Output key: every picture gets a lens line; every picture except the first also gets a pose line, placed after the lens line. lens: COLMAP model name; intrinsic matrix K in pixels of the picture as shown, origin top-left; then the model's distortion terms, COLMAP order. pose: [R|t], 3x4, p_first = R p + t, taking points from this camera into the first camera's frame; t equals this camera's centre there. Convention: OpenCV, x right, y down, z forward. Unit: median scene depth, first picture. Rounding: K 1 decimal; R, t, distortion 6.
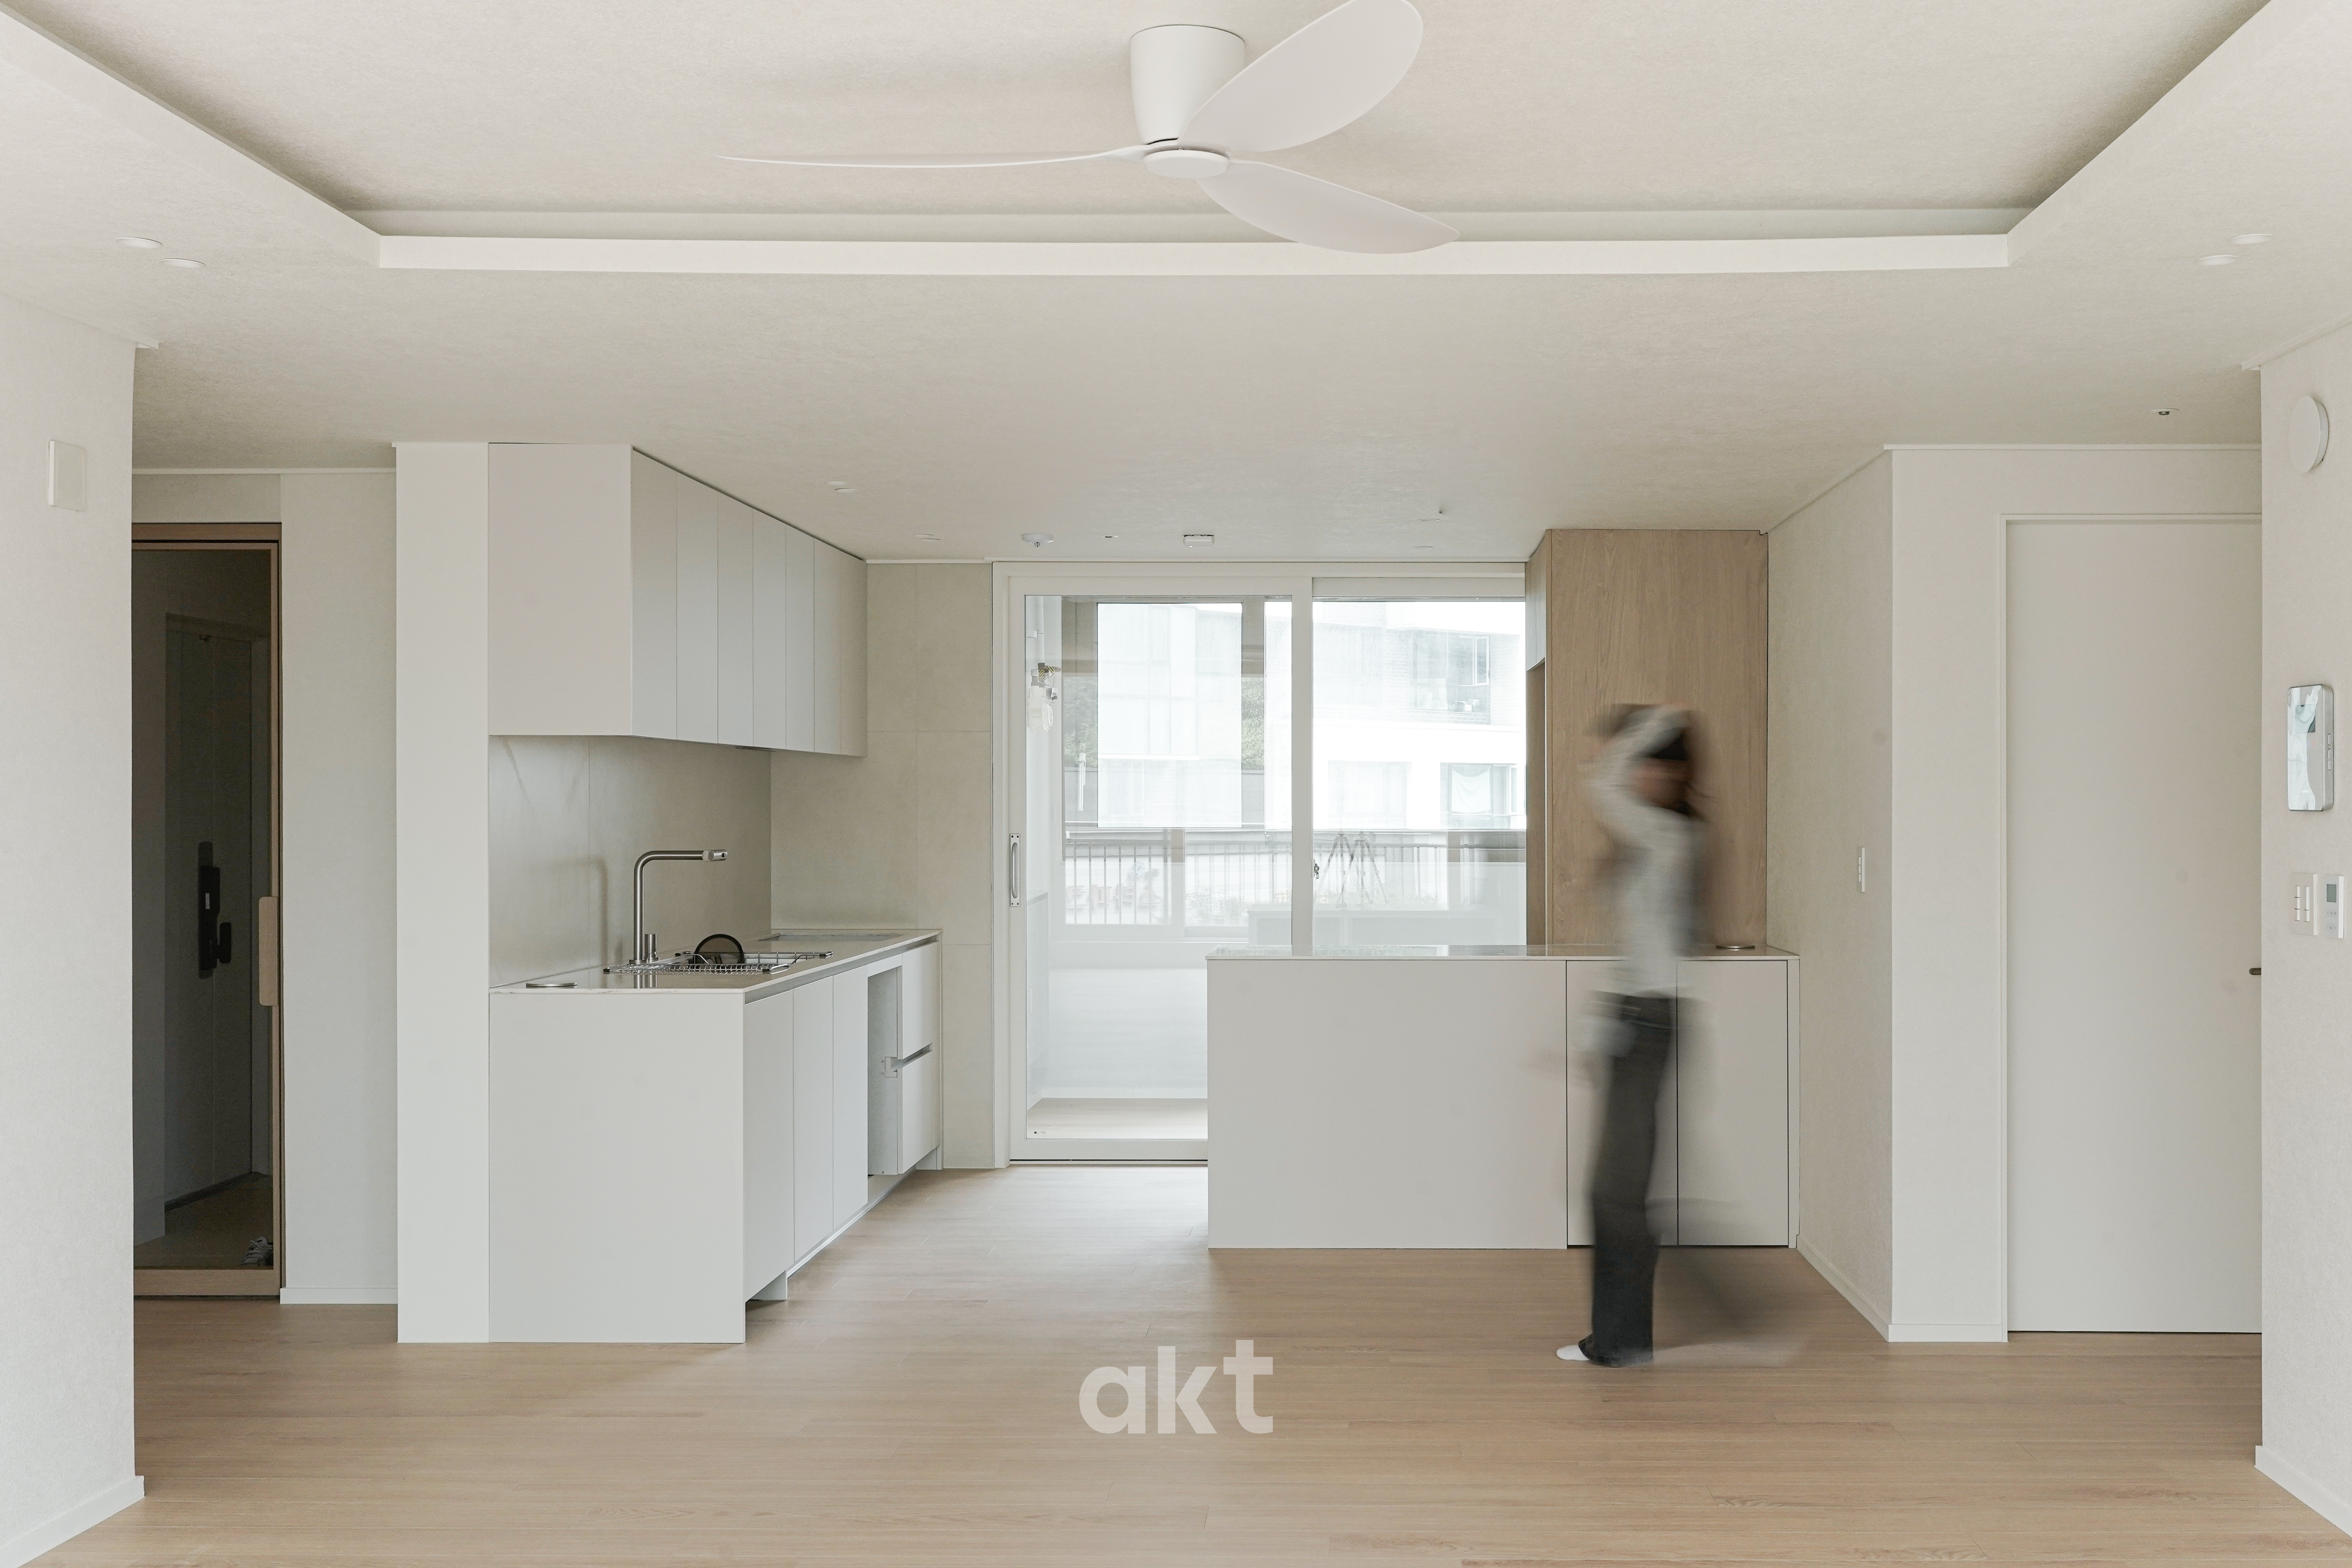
lens RADIAL K [[3555.3, 0, 1176.7], [0, 3555.3, 752.0], [0, 0, 1]] dist [0.095687, 0.005046]
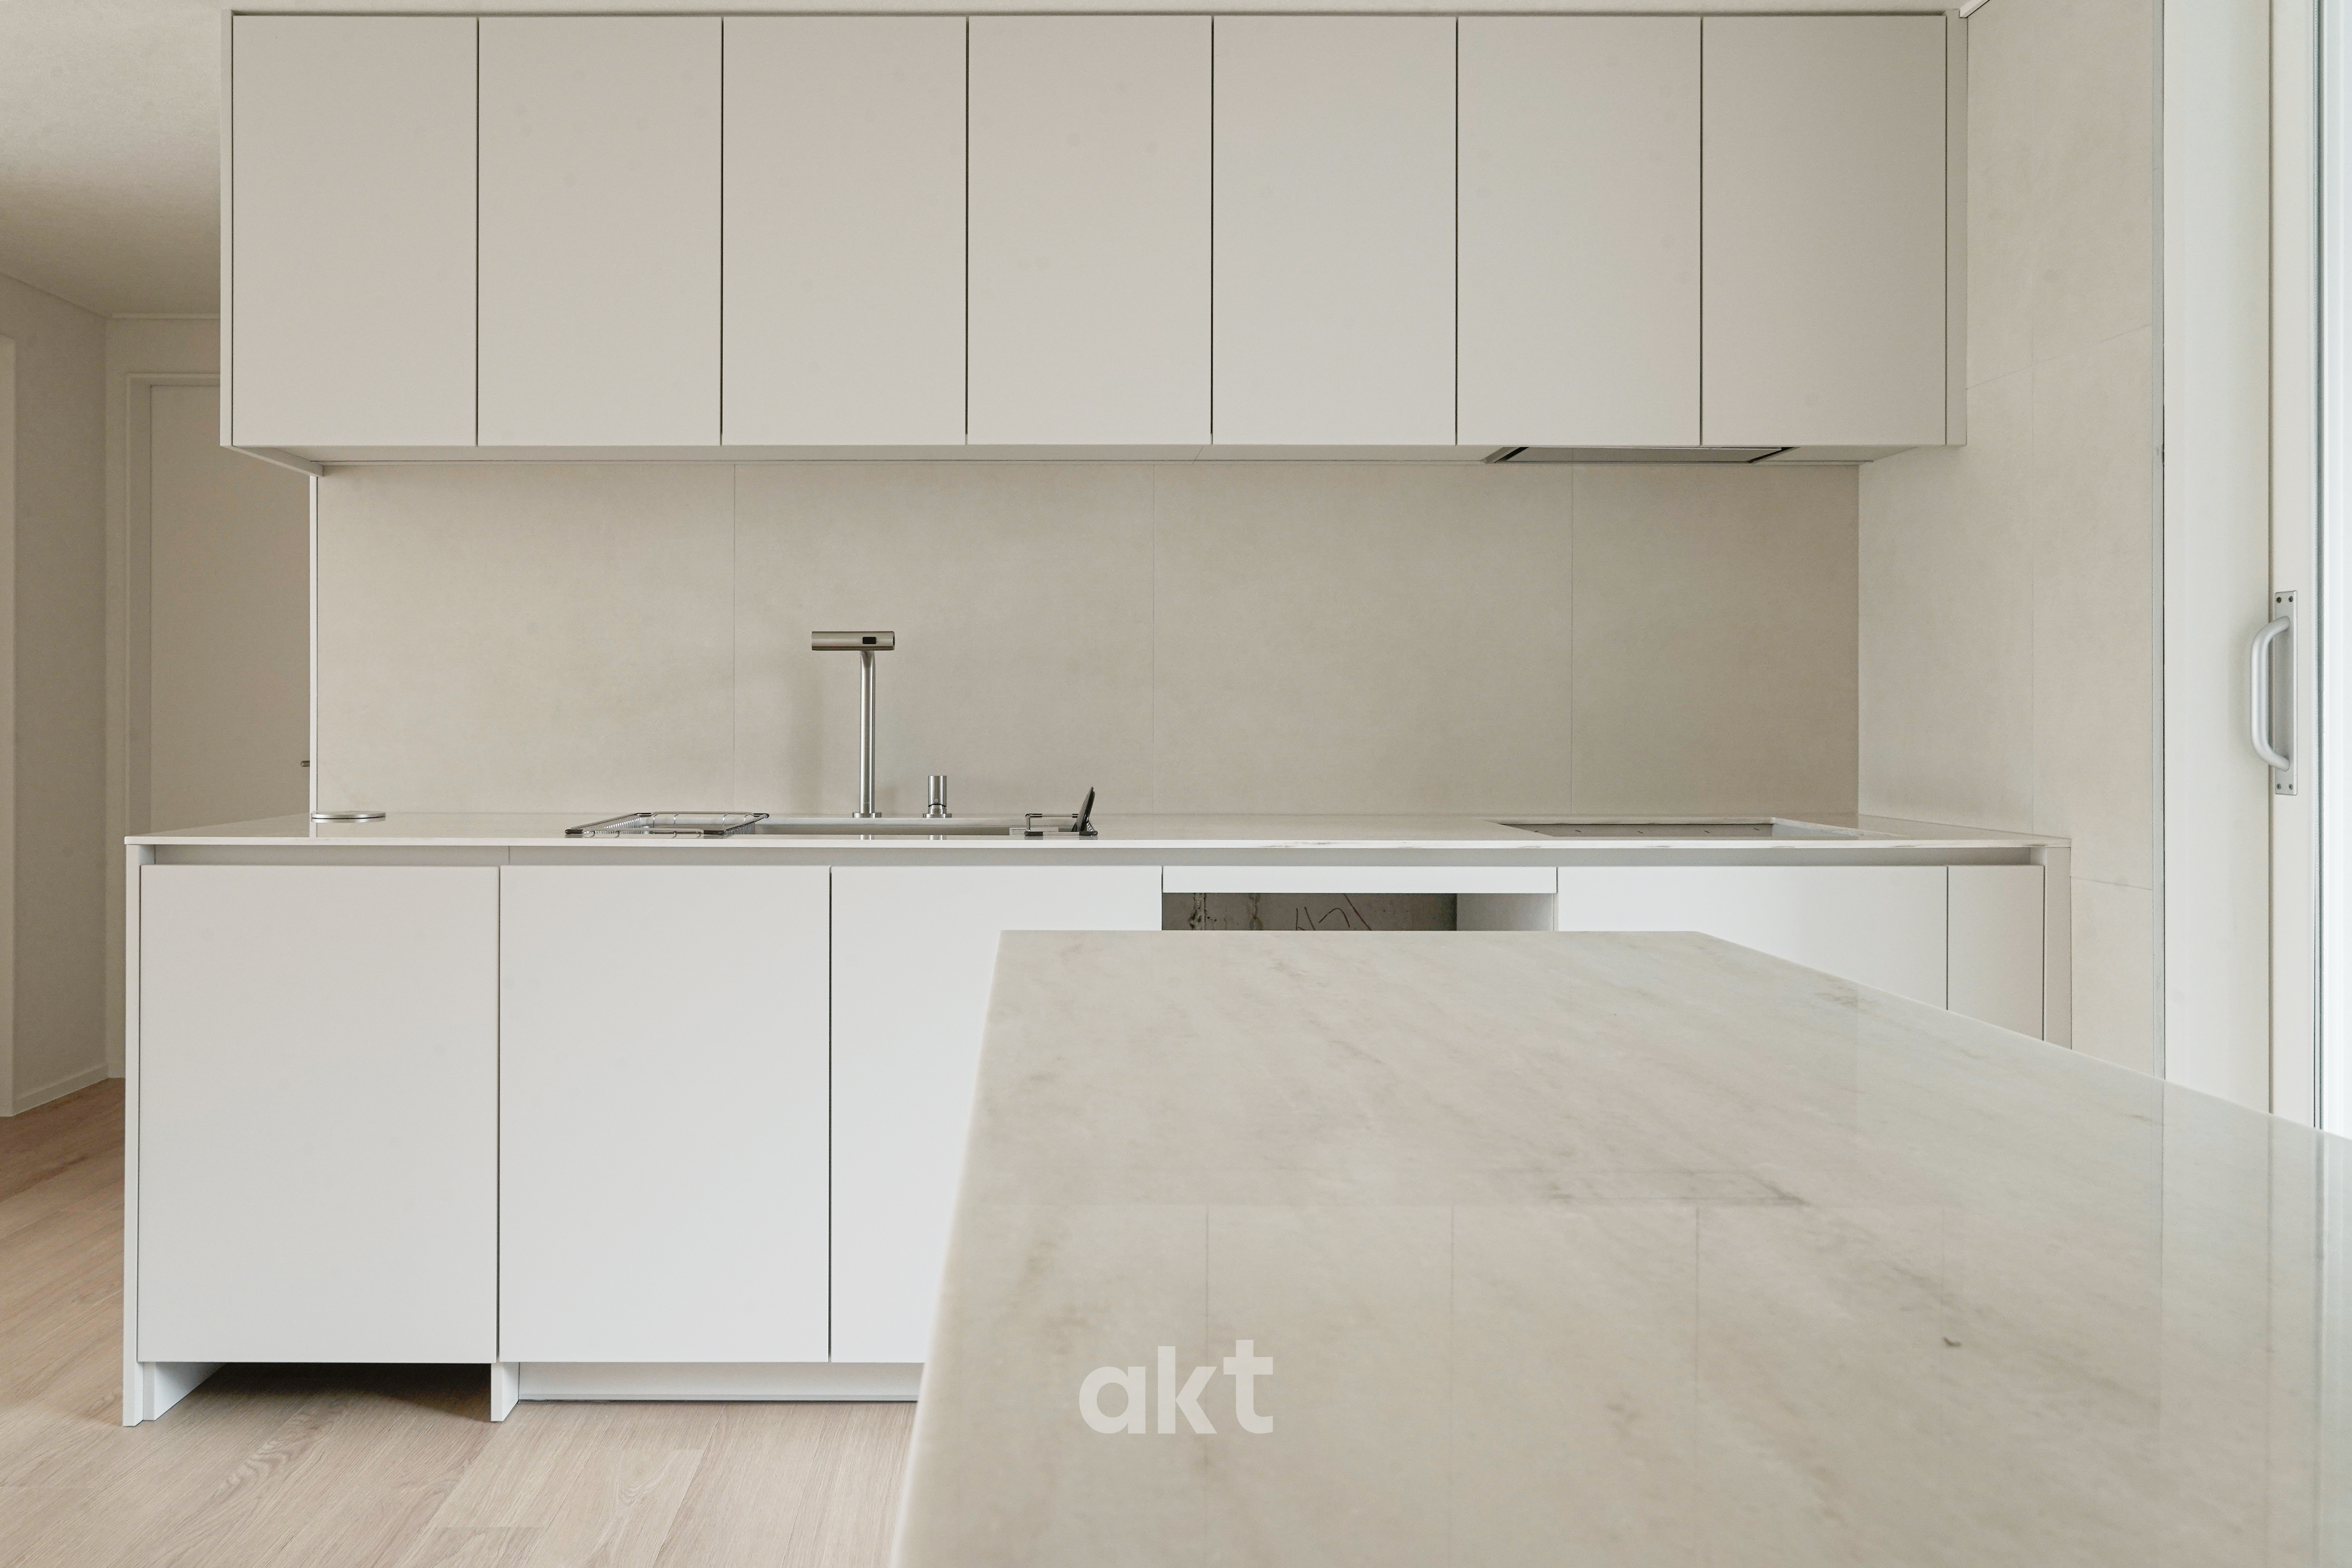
lens RADIAL K [[1636.9, 0, 1176.7], [0, 1636.9, 724.4], [0, 0, 1]] dist [-0.037798, 0.042790]
pose [[0.077579, 0.006618, -0.996964, 0.112370], [-0.001077, 0.999978, 0.006554, 0.035822], [0.996986, 0.000566, 0.077584, 0.884962]]
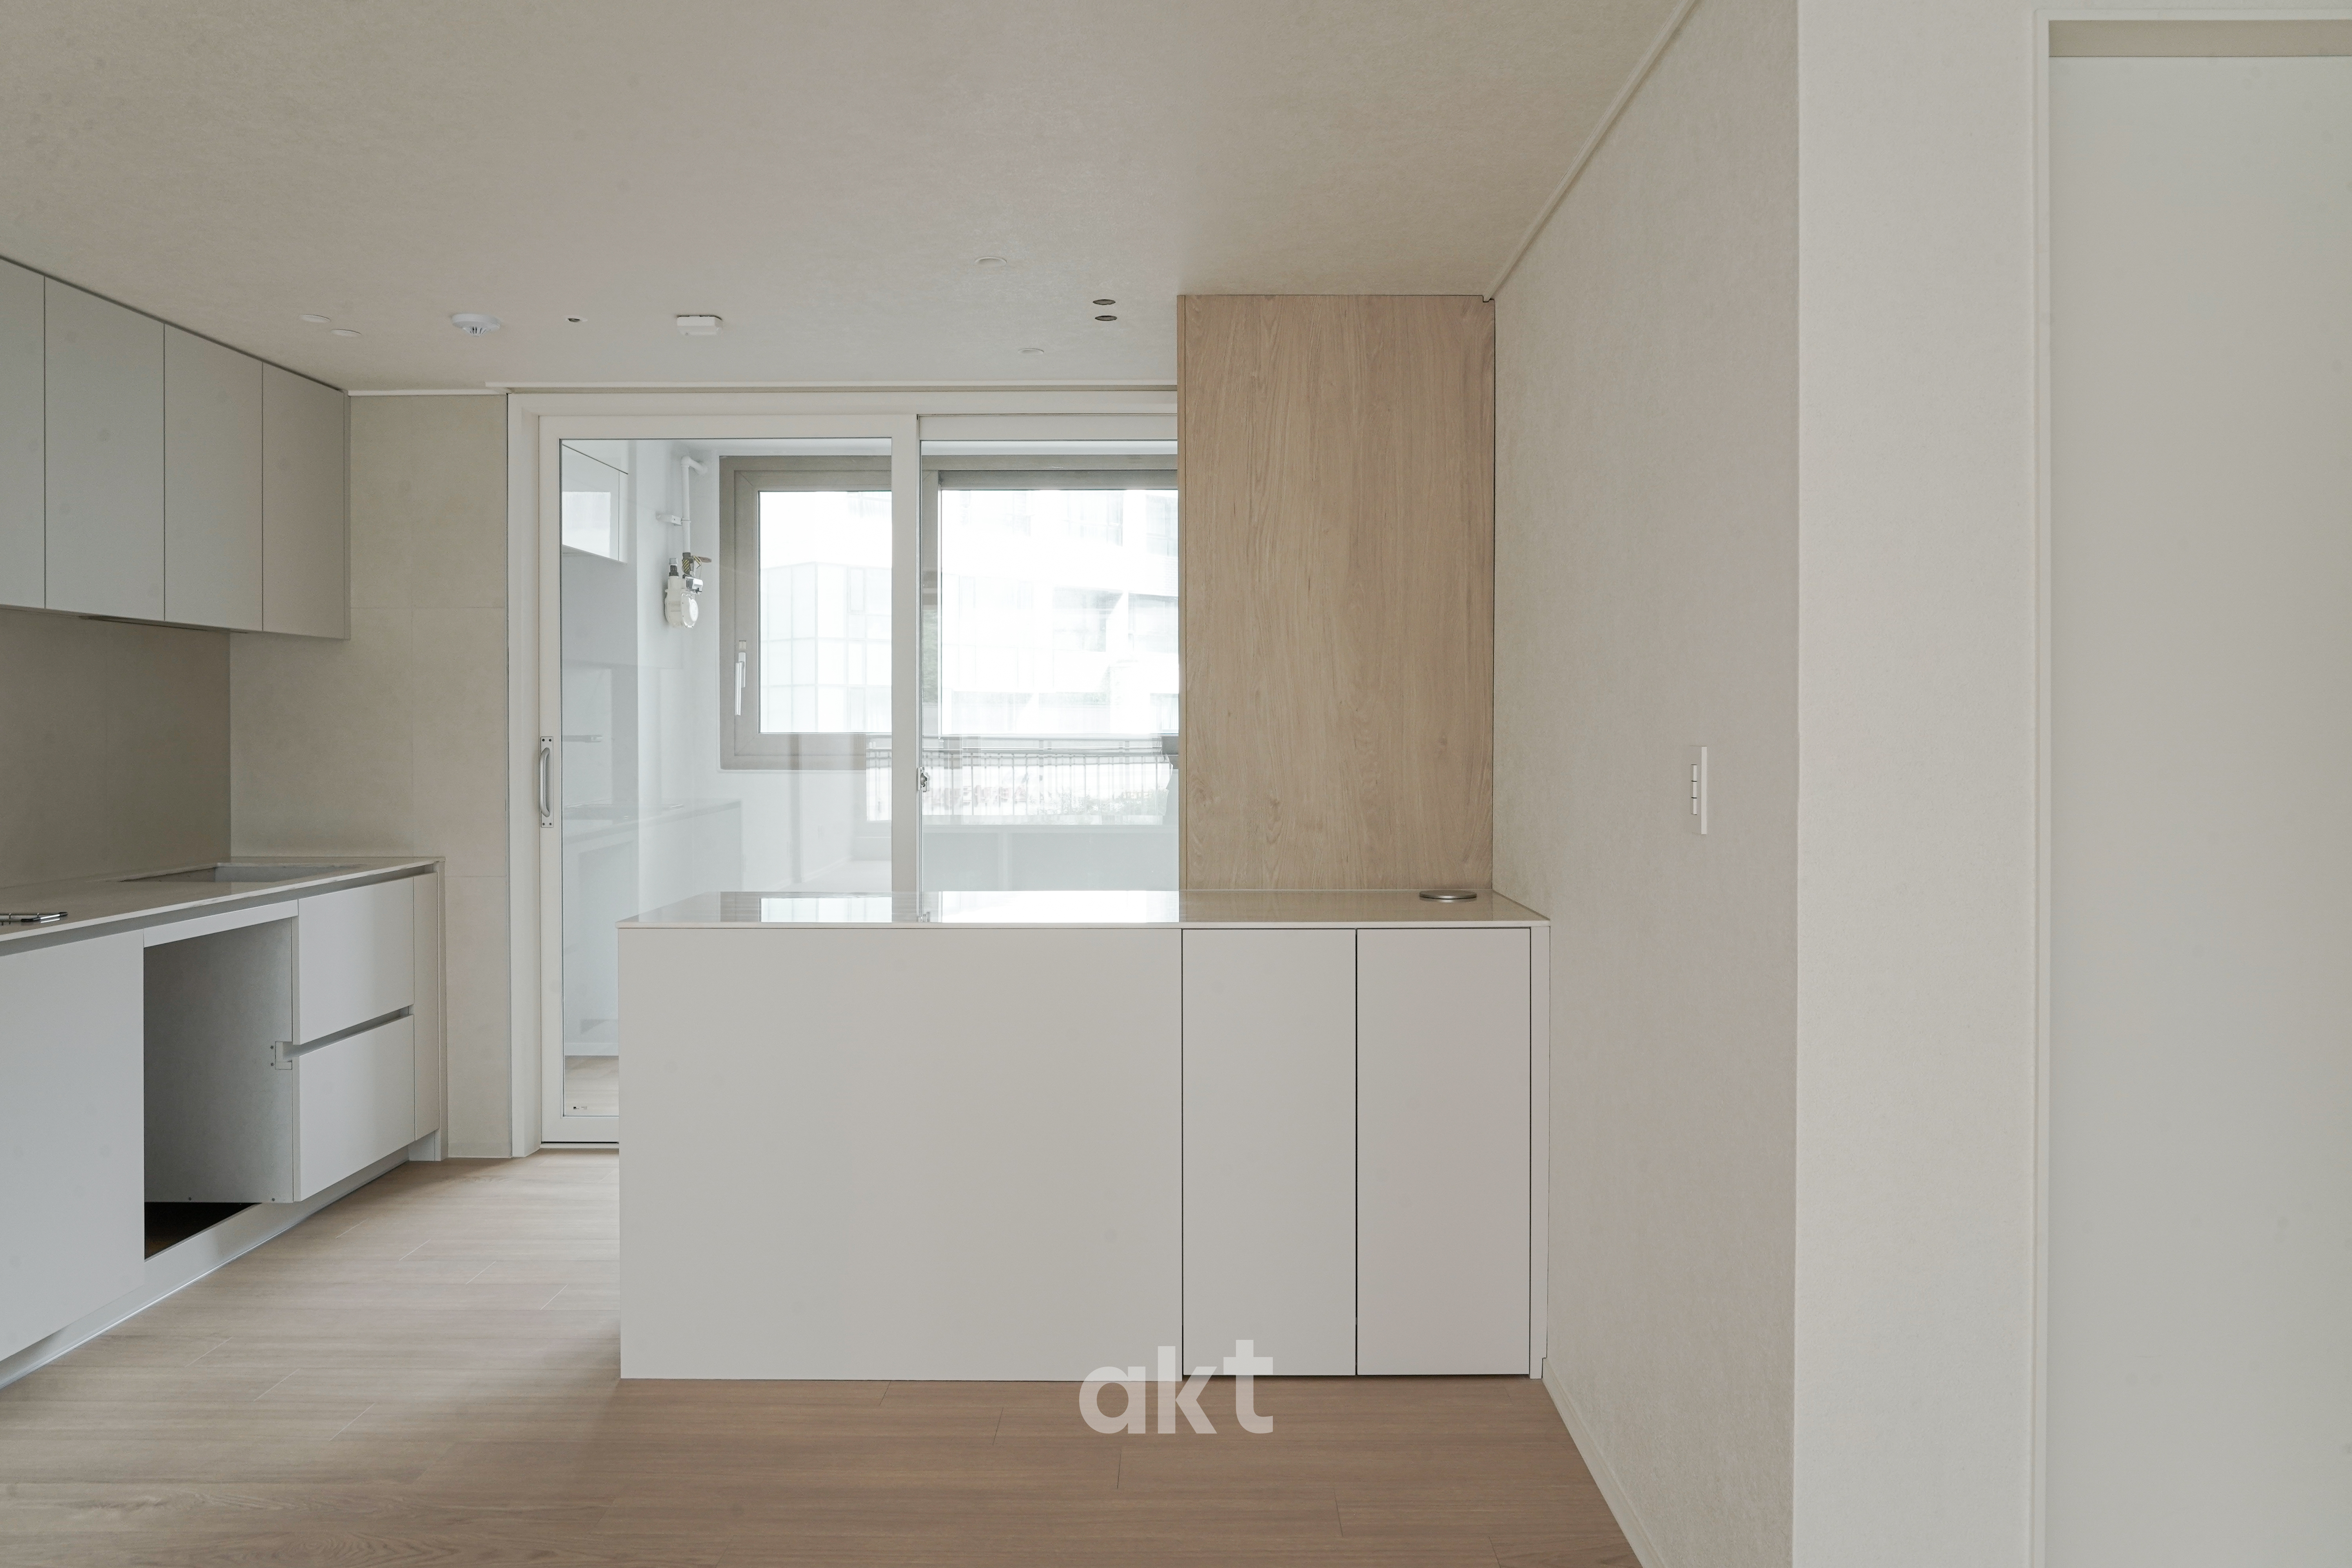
lens RADIAL K [[1636.9, 0, 1176.7], [0, 1636.9, 724.4], [0, 0, 1]] dist [-0.037798, 0.042790]
pose [[0.999961, -0.000835, -0.008754, 0.100577], [0.000876, 0.999989, 0.004598, 0.018909], [0.008750, -0.004606, 0.999951, 0.642841]]
